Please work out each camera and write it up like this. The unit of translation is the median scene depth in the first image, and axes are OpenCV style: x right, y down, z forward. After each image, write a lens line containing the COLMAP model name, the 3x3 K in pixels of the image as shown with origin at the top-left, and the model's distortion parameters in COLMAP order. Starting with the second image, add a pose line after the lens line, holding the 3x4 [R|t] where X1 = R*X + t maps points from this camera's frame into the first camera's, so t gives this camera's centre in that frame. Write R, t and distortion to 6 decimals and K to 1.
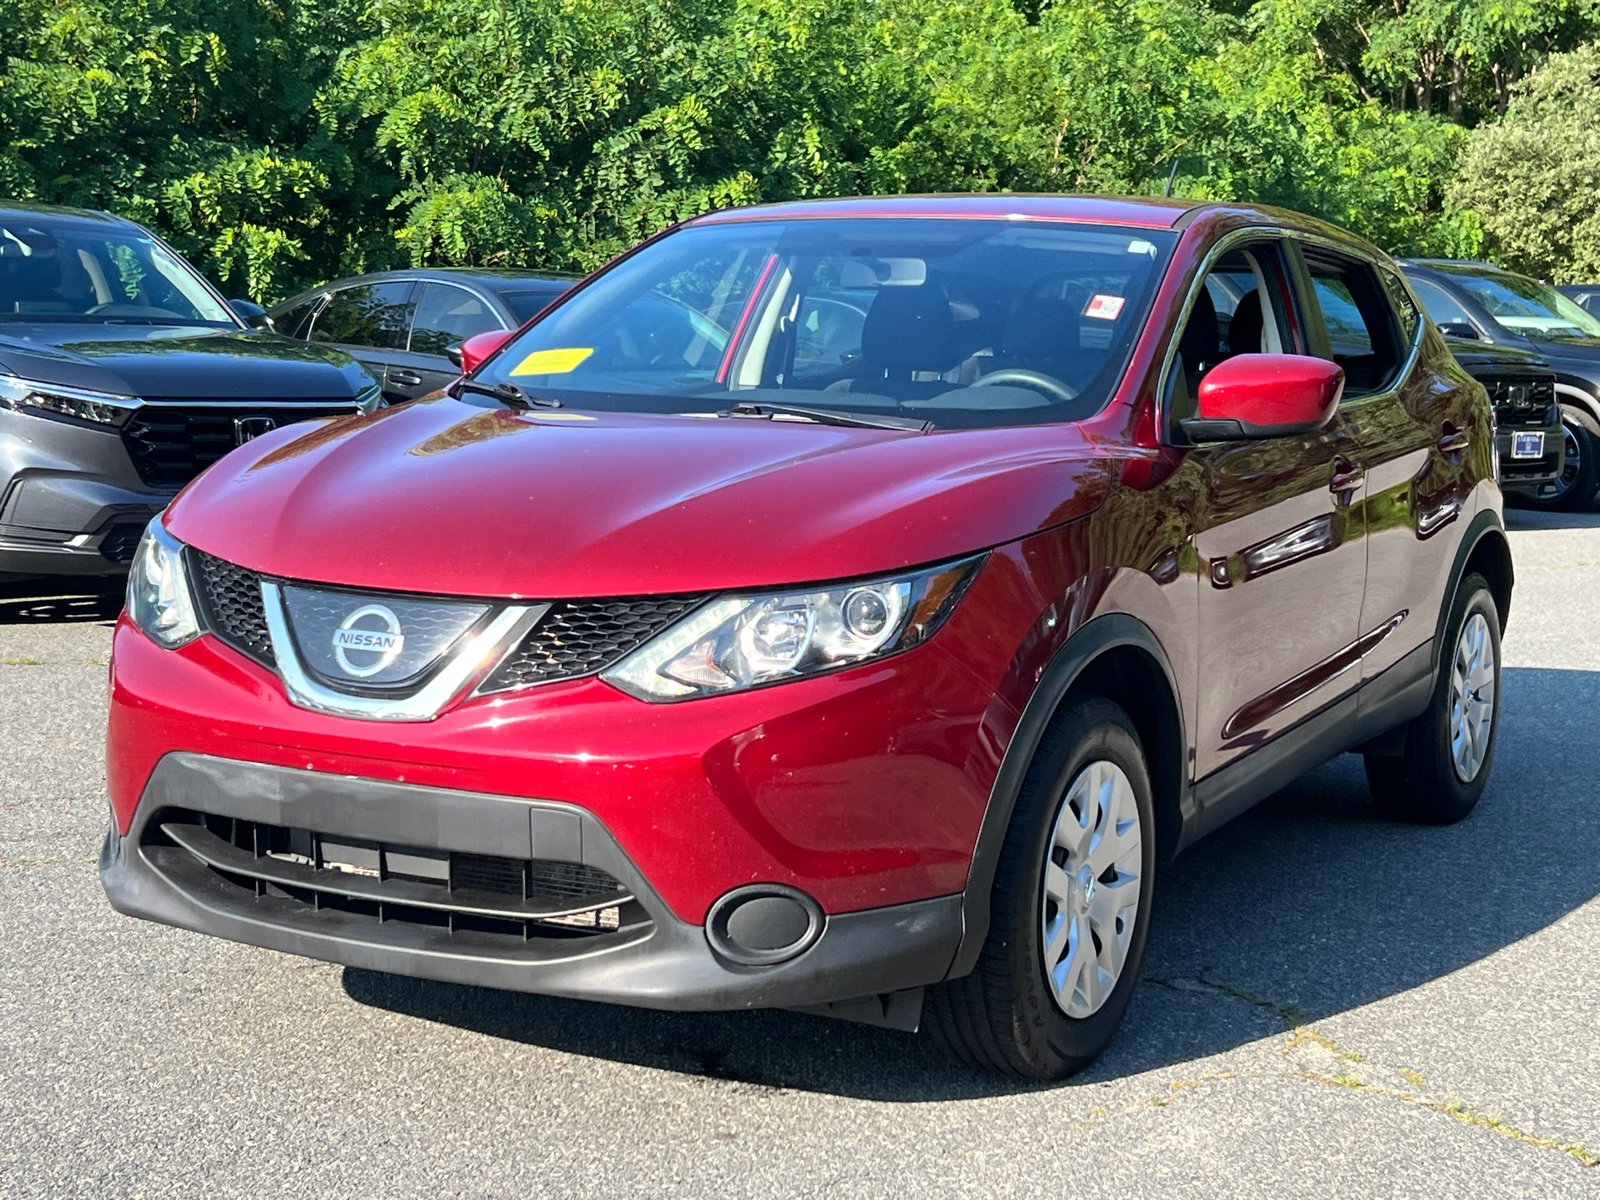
lens RADIAL K [[2480.3, 0, 800.0], [0, 2480.3, 600.0], [0, 0, 1]] dist [0.052233, 0.065207]
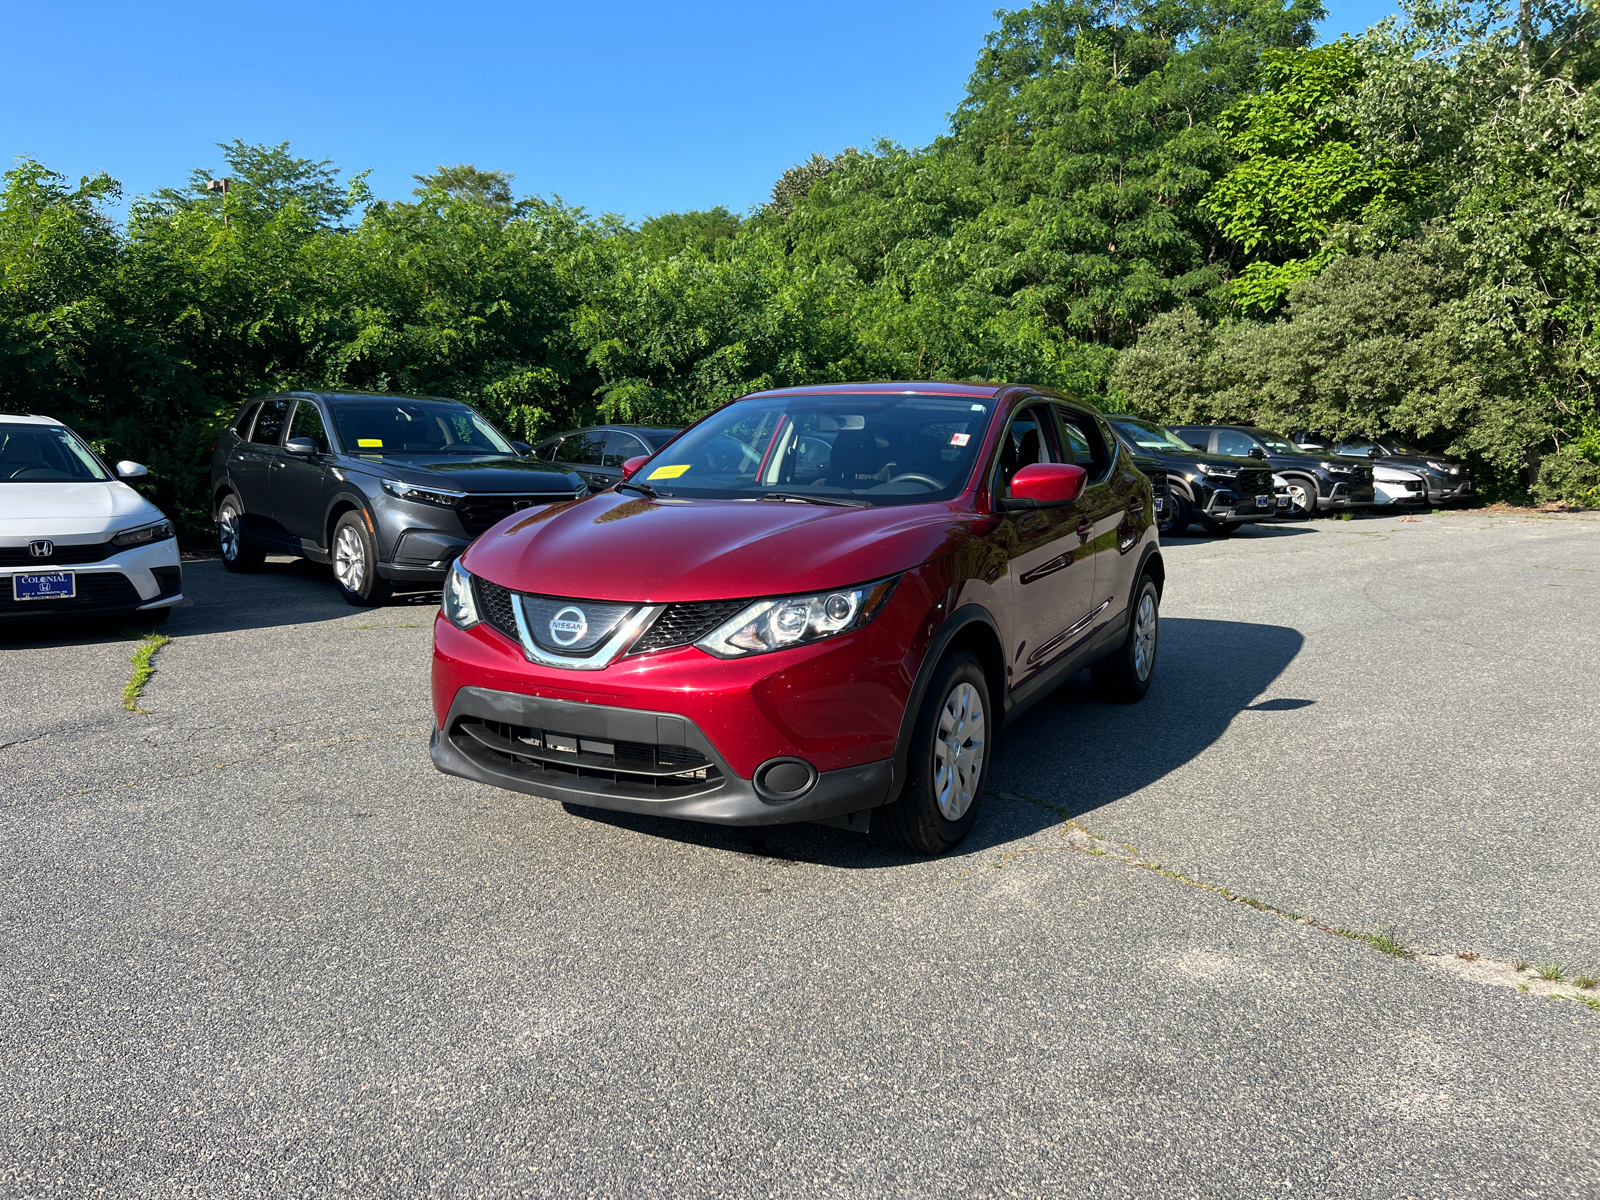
lens RADIAL K [[1189.7, 0, 800.0], [0, 1189.7, 600.0], [0, 0, 1]] dist [0.066001, -0.063575]
pose [[0.999912, -0.013044, 0.002304, -0.002998], [0.013008, 0.999803, 0.015001, -0.011884], [-0.002499, -0.014970, 0.999885, 0.096805]]
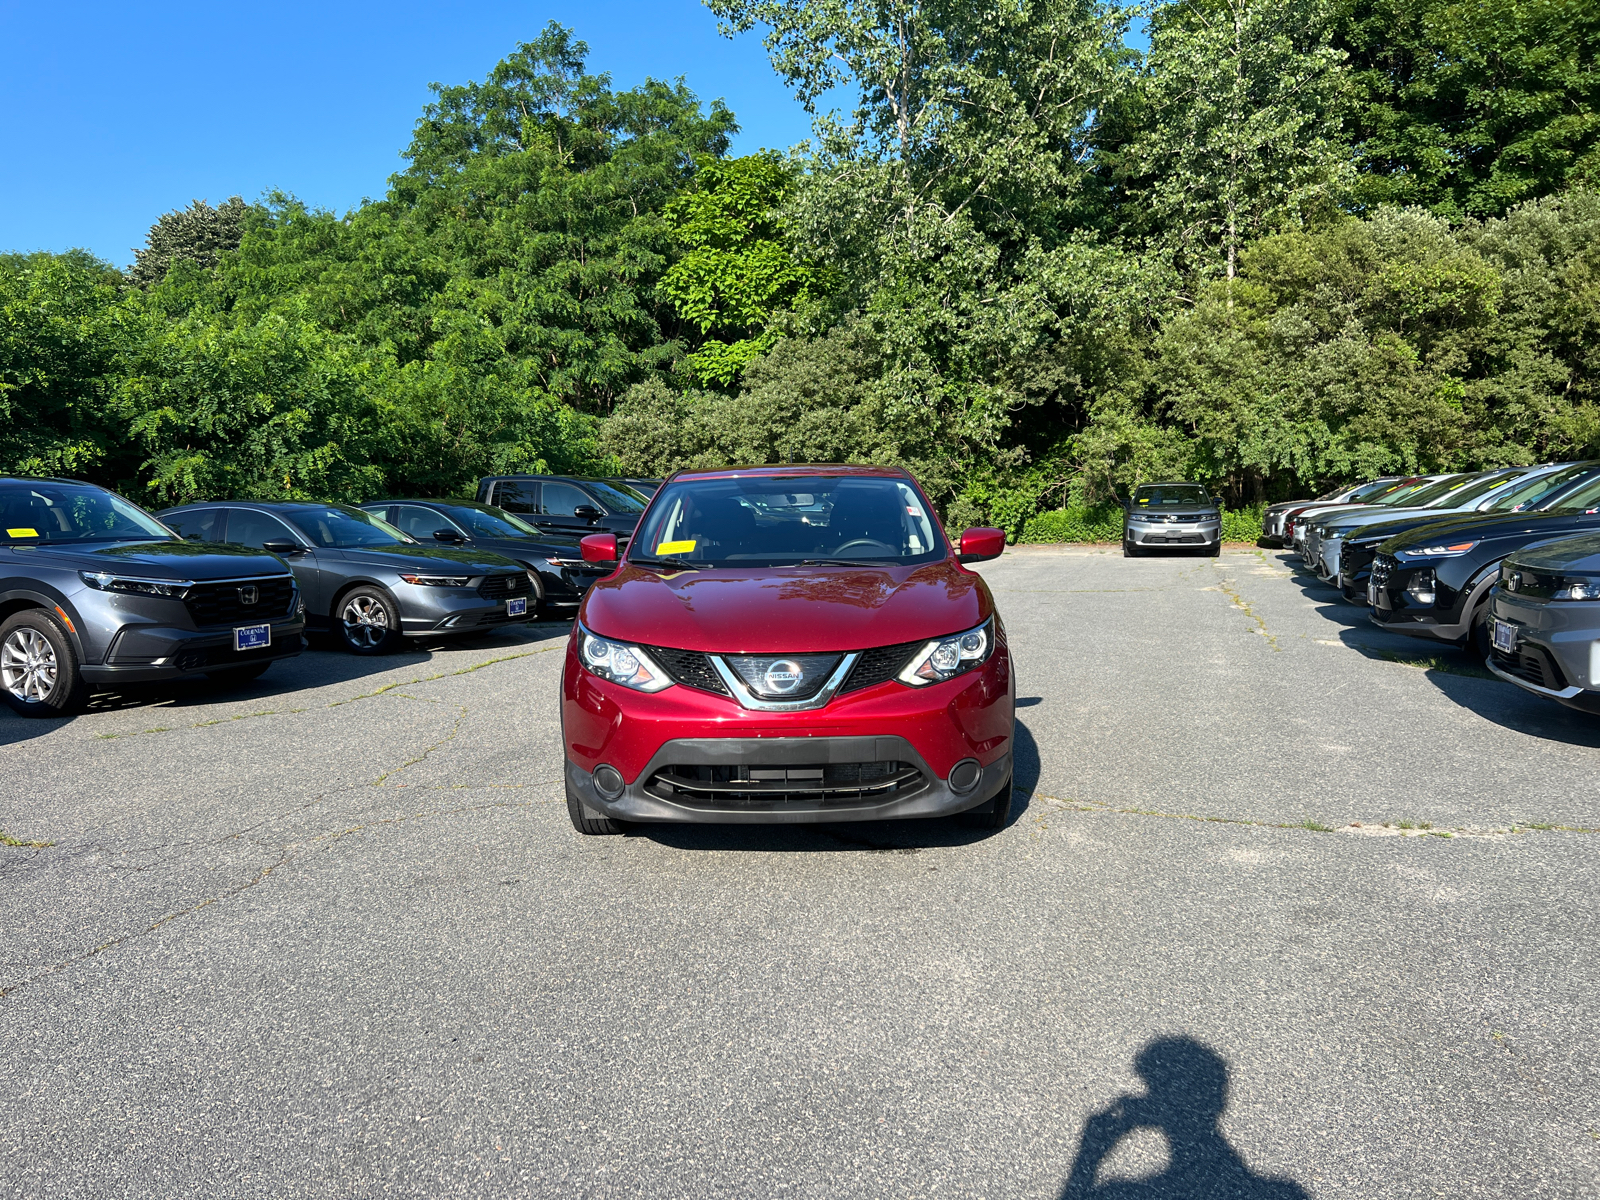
lens RADIAL K [[1168.4, 0, 791.7], [0, 1168.4, 621.5], [0, 0, 1]] dist [0.049003, -0.057185]
pose [[0.890298, -0.089021, 0.446592, -0.534769], [0.094271, 0.995491, 0.010503, -0.036676], [-0.445514, 0.032750, 0.894676, 0.047591]]
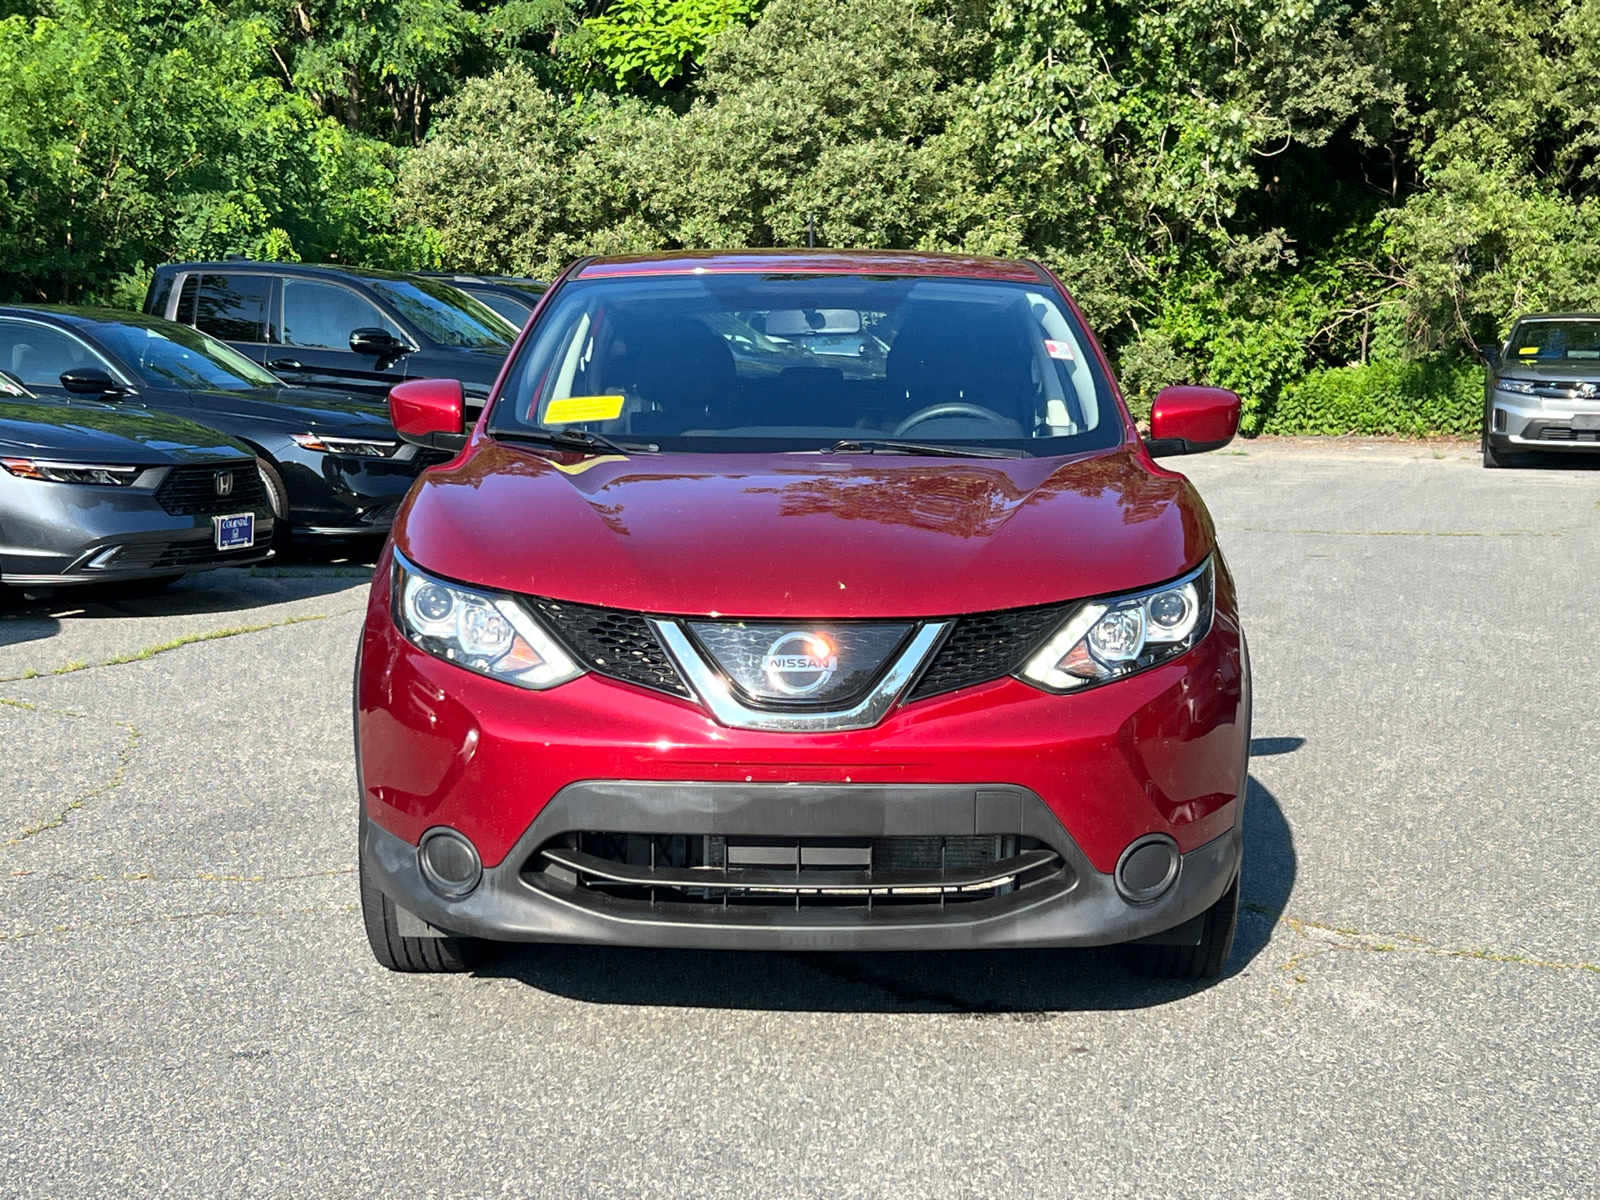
lens RADIAL K [[2447.0, 0, 802.7], [0, 2447.0, 640.2], [0, 0, 1]] dist [0.061792, -0.136025]
pose [[0.889240, -0.075603, 0.451149, -0.573985], [0.068254, 0.997136, 0.032567, -0.026200], [-0.452320, 0.001833, 0.891854, -0.001267]]
